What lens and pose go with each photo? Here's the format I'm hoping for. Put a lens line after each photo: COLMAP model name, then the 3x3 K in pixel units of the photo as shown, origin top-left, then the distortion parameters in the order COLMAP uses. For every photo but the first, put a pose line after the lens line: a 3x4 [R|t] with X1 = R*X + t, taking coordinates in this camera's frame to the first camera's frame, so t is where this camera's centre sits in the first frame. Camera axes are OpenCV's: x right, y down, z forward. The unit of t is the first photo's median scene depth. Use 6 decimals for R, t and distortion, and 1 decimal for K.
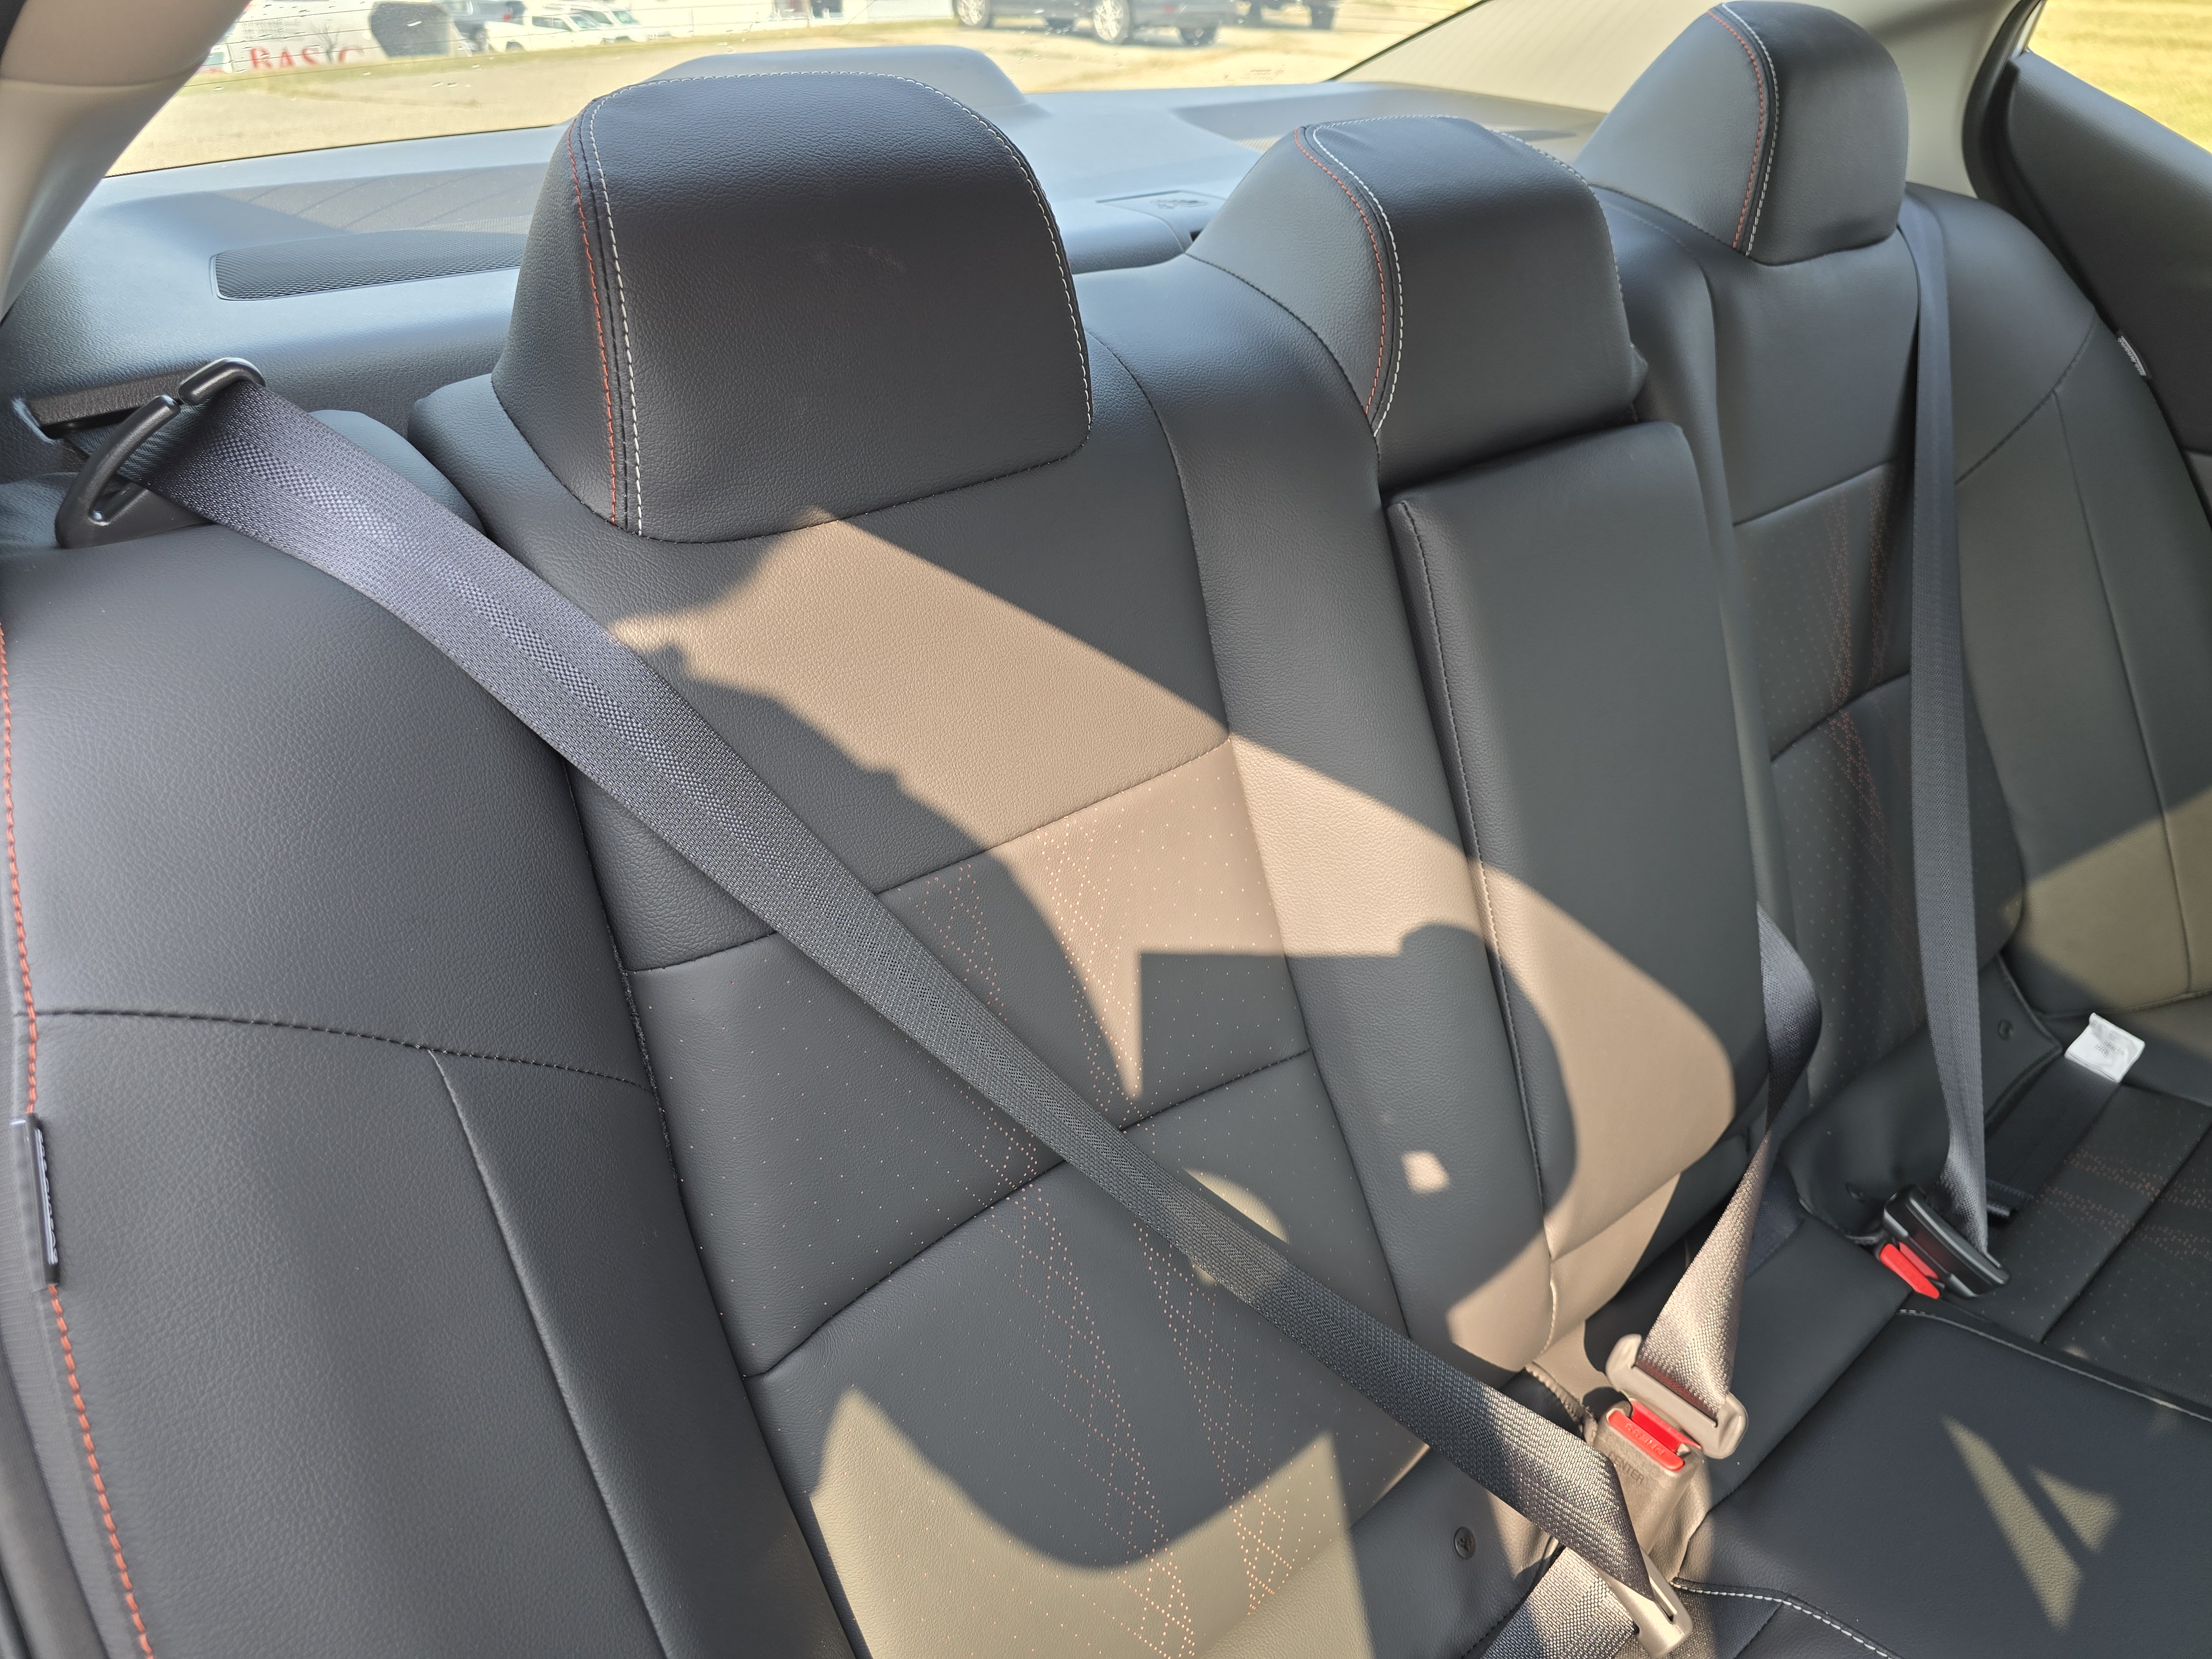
lens RADIAL K [[1518.0, 0, 1106.0], [0, 1518.0, 829.5], [0, 0, 1]] dist [0.031739, -0.007056]
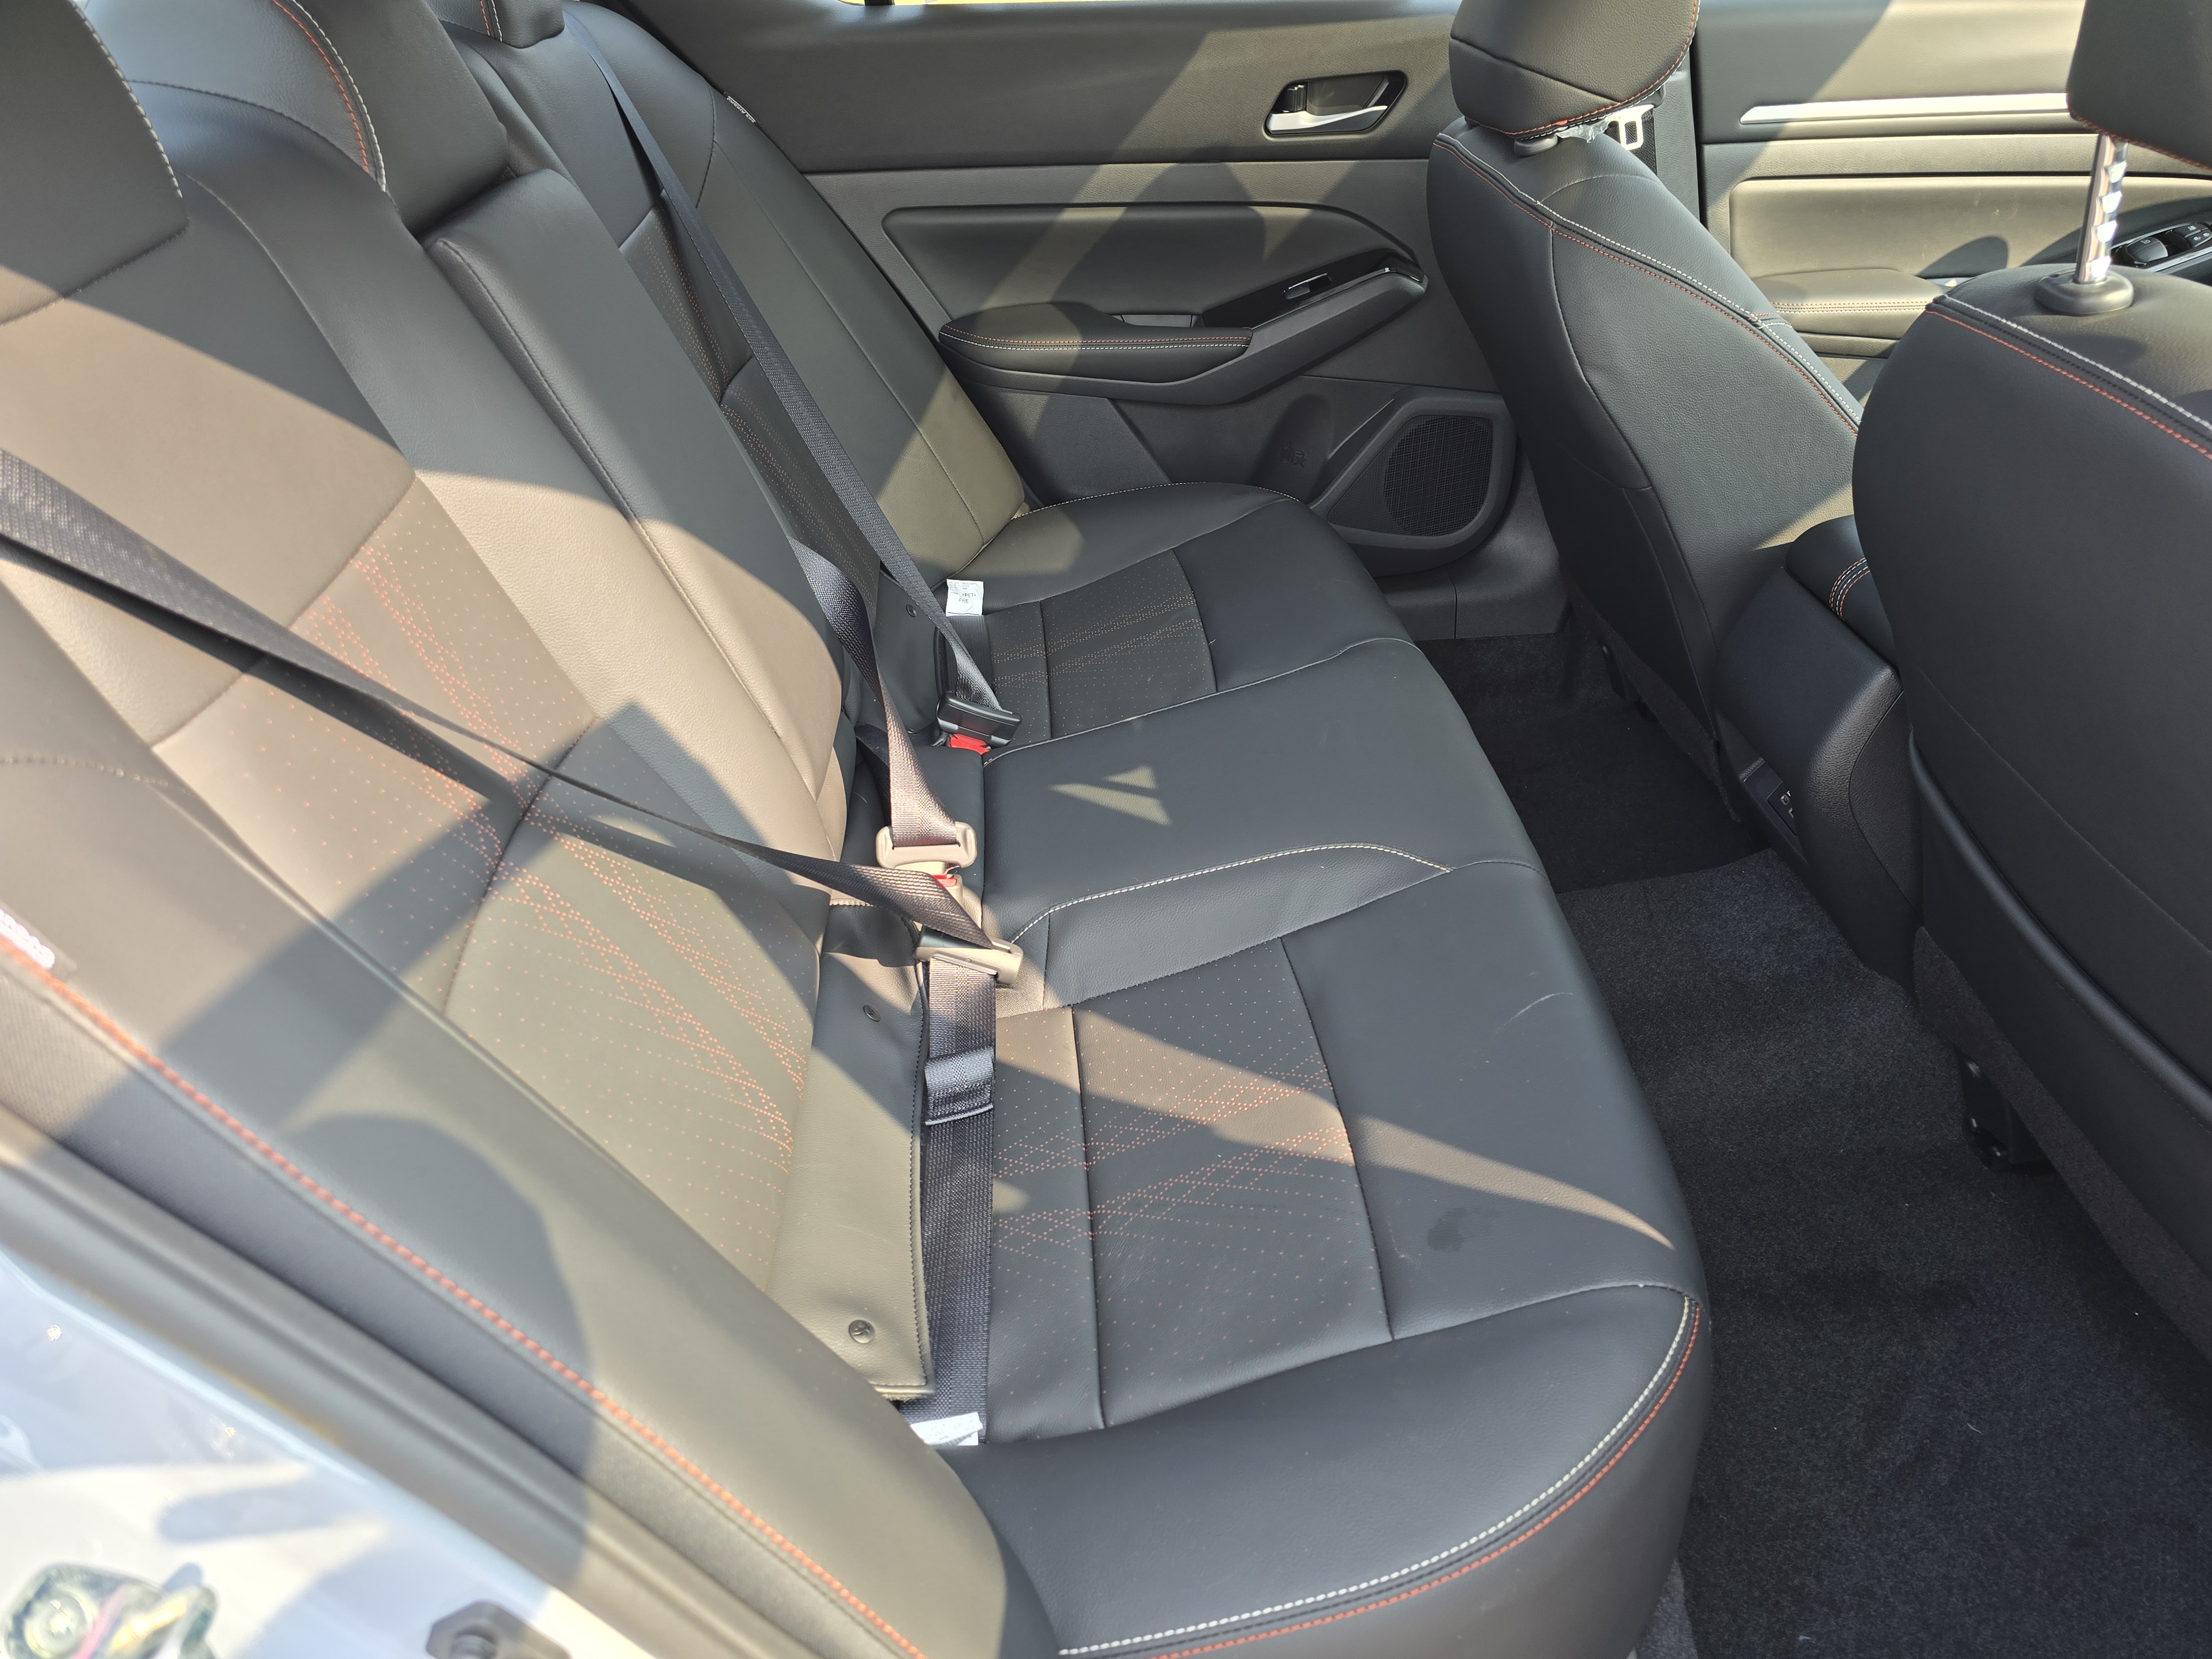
lens RADIAL K [[1518.0, 0, 1106.0], [0, 1518.0, 829.5], [0, 0, 1]] dist [0.031739, -0.007056]
pose [[0.608215, -0.459684, 0.647121, -0.404512], [0.437270, 0.874427, 0.210170, 0.136316], [-0.662472, 0.155138, 0.732846, -0.113744]]
